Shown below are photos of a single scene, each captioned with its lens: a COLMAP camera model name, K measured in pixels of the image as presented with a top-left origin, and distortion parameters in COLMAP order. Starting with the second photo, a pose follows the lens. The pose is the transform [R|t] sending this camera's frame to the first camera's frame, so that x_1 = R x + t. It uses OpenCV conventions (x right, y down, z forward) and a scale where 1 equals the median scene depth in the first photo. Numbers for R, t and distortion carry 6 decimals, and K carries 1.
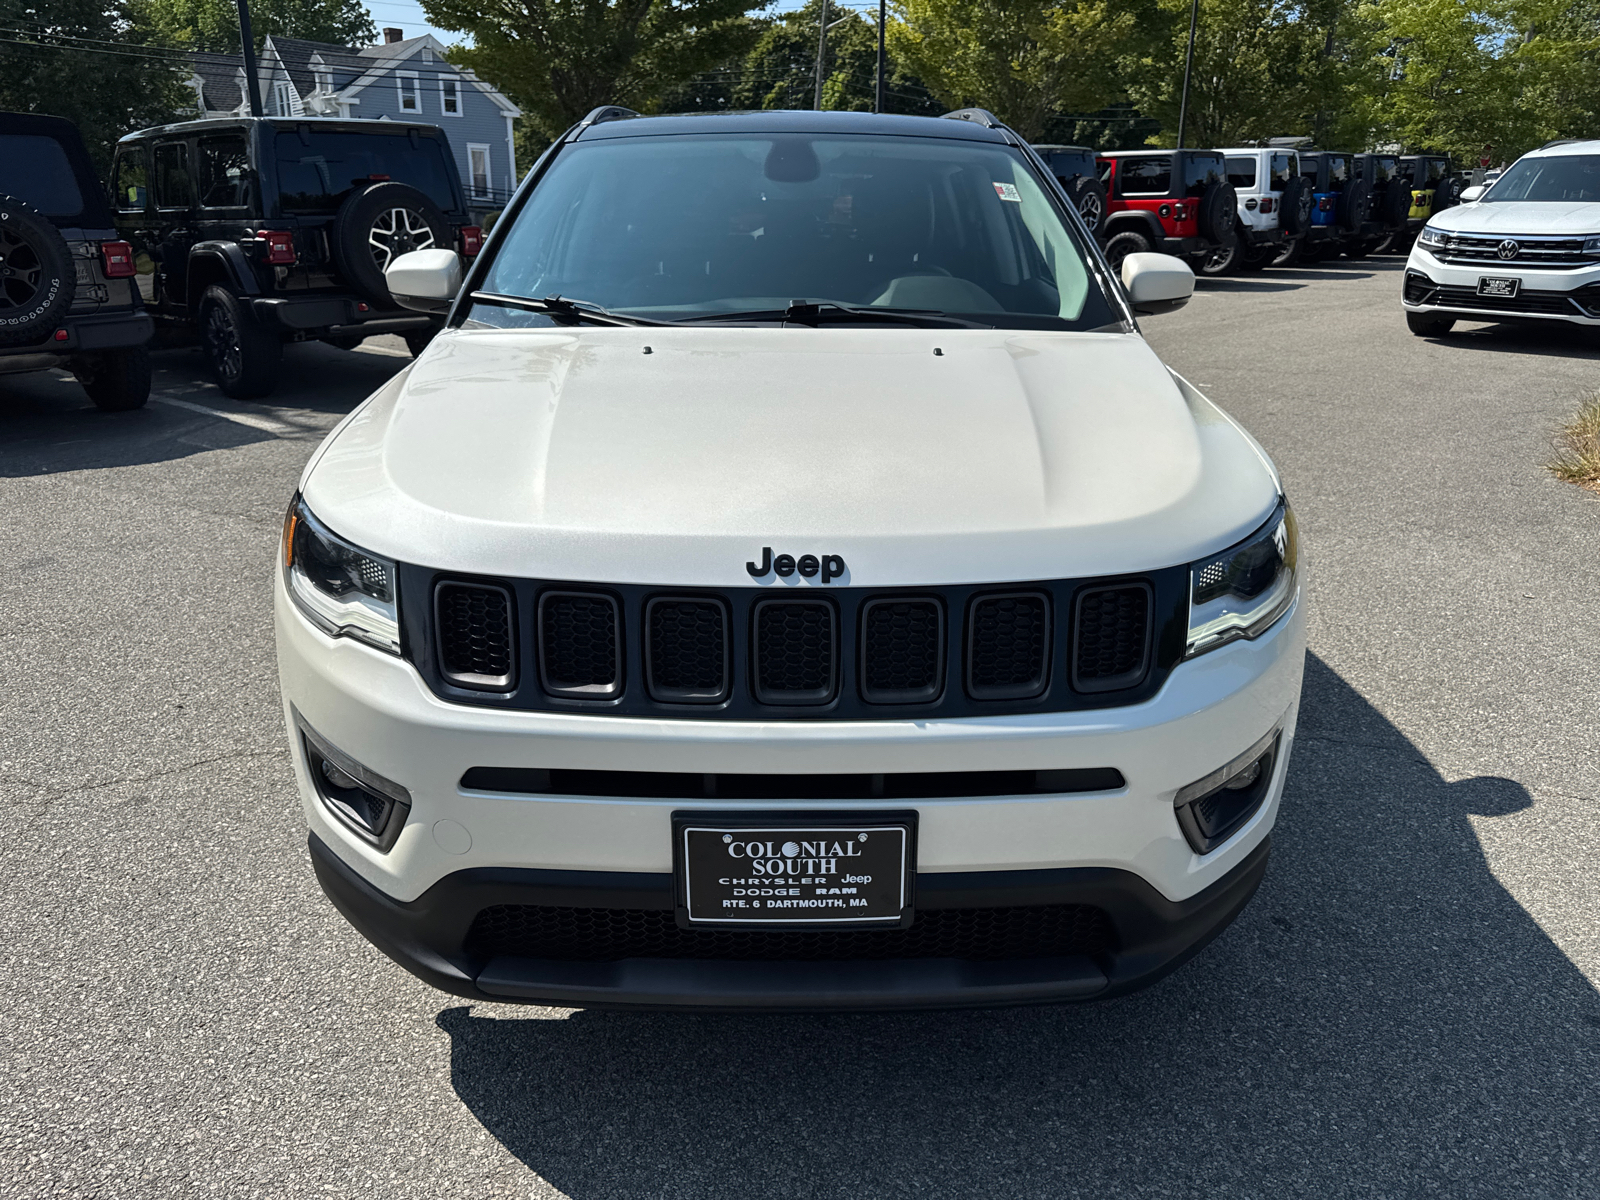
lens RADIAL K [[1163.1, 0, 798.6], [0, 1163.1, 599.6], [0, 0, 1]] dist [0.021854, -0.023207]
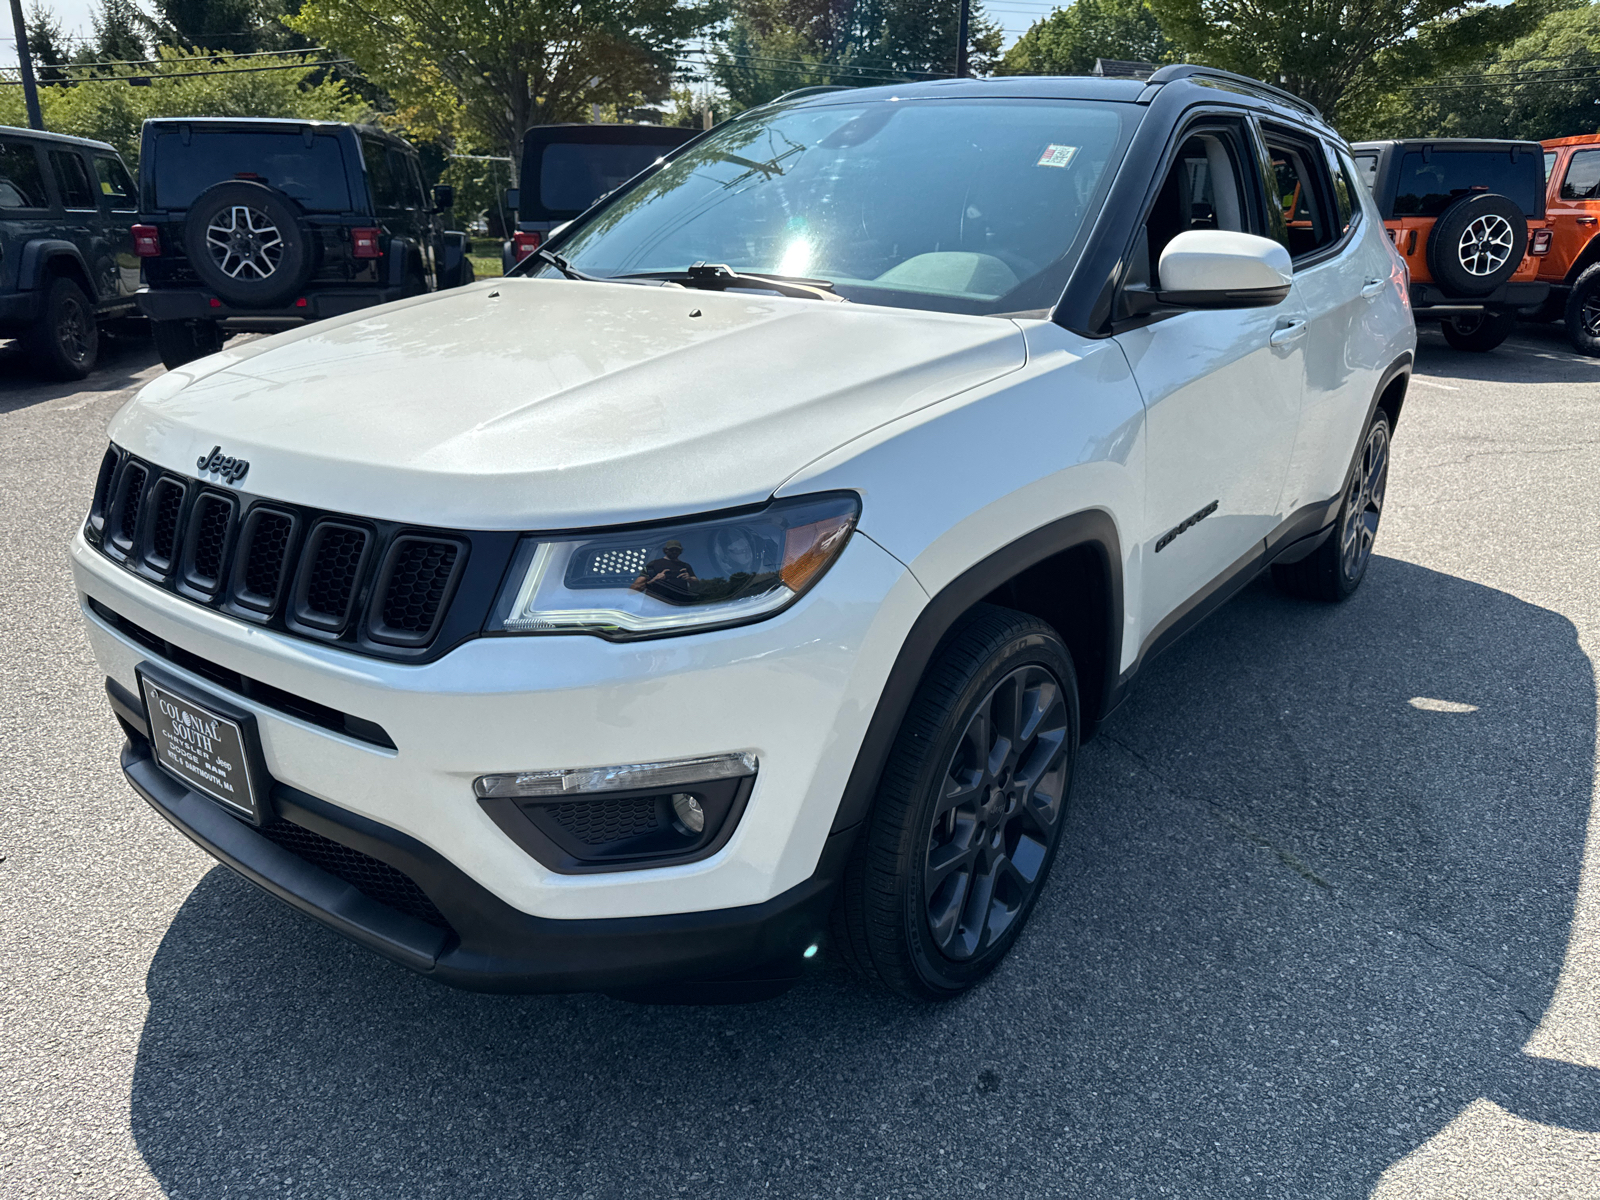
lens RADIAL K [[1163.1, 0, 799.4], [0, 1163.1, 608.0], [0, 0, 1]] dist [0.021854, -0.023207]
pose [[0.791251, 0.204058, -0.576440, 0.941673], [-0.208242, 0.976251, 0.059745, -0.066714], [0.574941, 0.072766, 0.814953, 0.369000]]
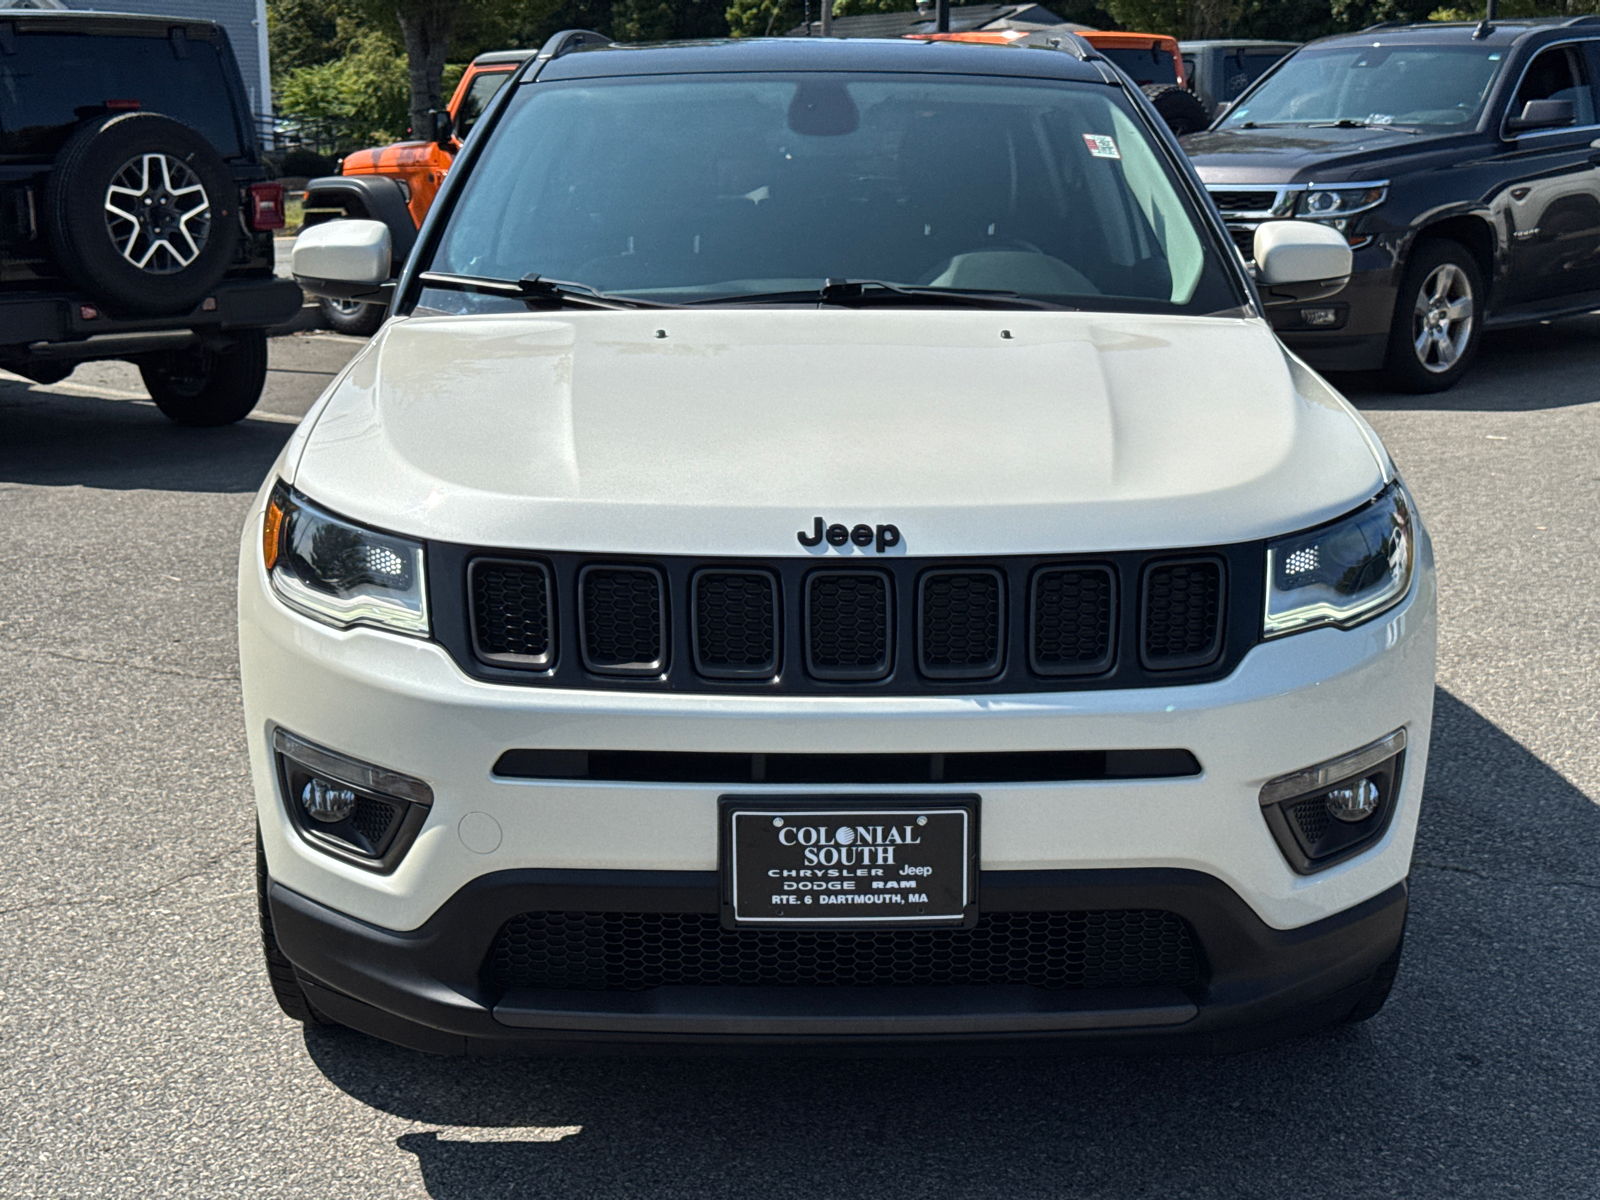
lens RADIAL K [[2291.6, 0, 805.0], [0, 2291.6, 568.7], [0, 0, 1]] dist [0.107049, 0.000000]
pose [[0.999984, -0.003504, 0.004353, -0.040975], [0.004084, 0.989976, -0.141174, 0.230435], [-0.003814, 0.141190, 0.989975, -0.760423]]
